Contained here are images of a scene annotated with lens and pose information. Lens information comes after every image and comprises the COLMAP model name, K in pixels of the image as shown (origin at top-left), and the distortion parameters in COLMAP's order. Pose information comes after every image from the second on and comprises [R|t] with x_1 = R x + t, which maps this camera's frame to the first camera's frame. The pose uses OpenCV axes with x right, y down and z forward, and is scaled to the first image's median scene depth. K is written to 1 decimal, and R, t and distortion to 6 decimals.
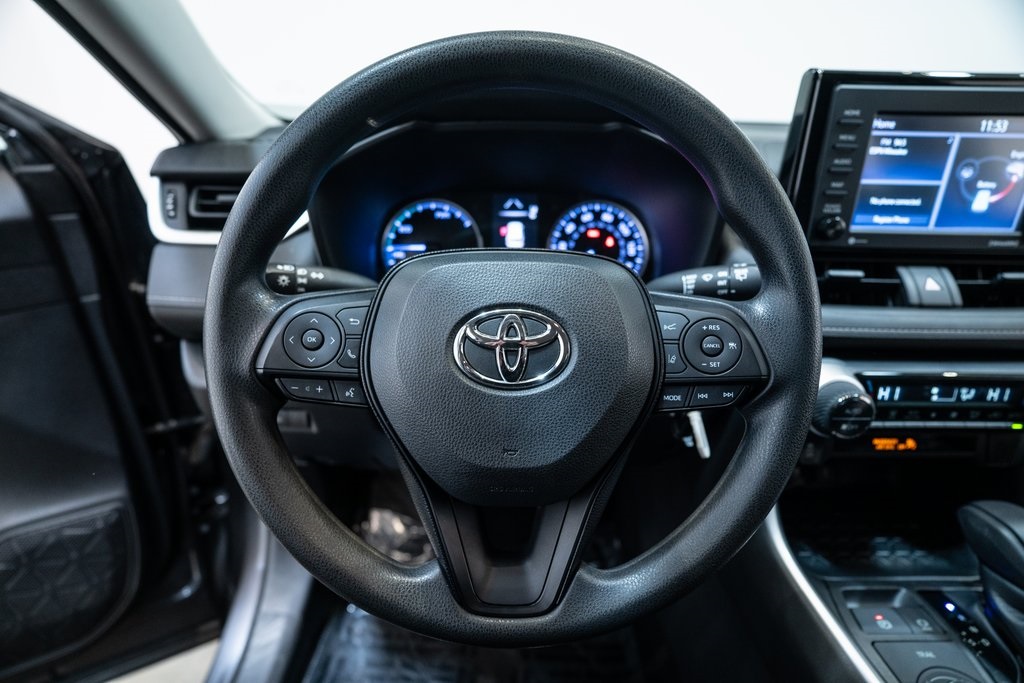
lens RADIAL K [[512.9, 0, 512.0], [0, 512.9, 341.5], [0, 0, 1]] dist [-0.025007, 0.018646]
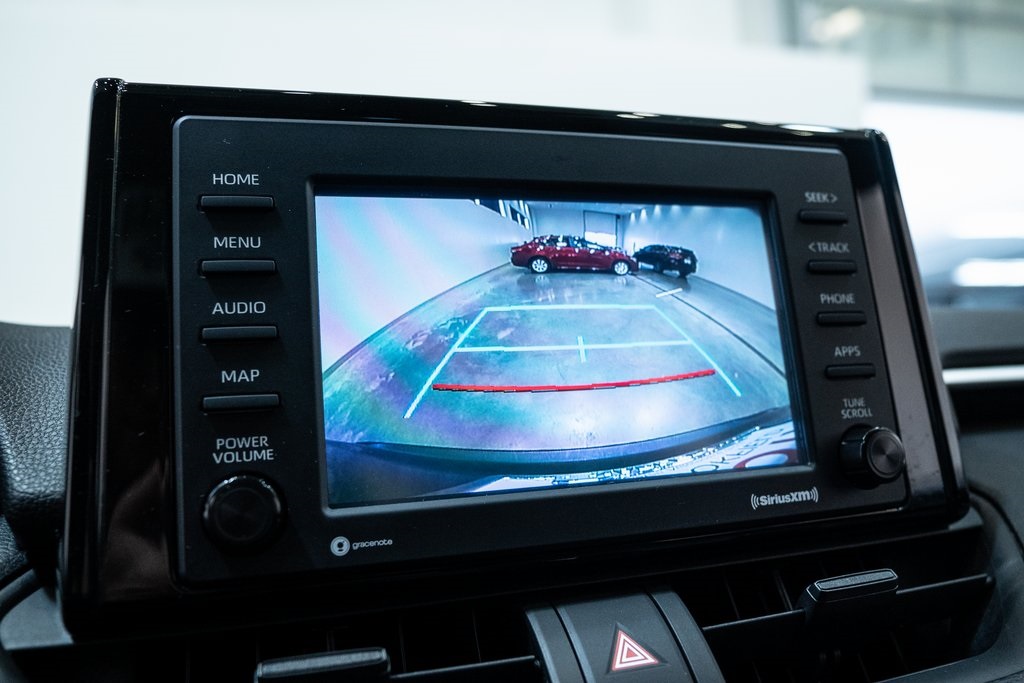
lens RADIAL K [[767.4, 0, 512.0], [0, 767.4, 341.5], [0, 0, 1]] dist [-0.066706, 0.000706]
pose [[0.958048, -0.058639, 0.280543, 0.656891], [0.192805, 0.856110, -0.479481, -0.069460], [-0.212060, 0.513456, 0.831501, 0.555260]]
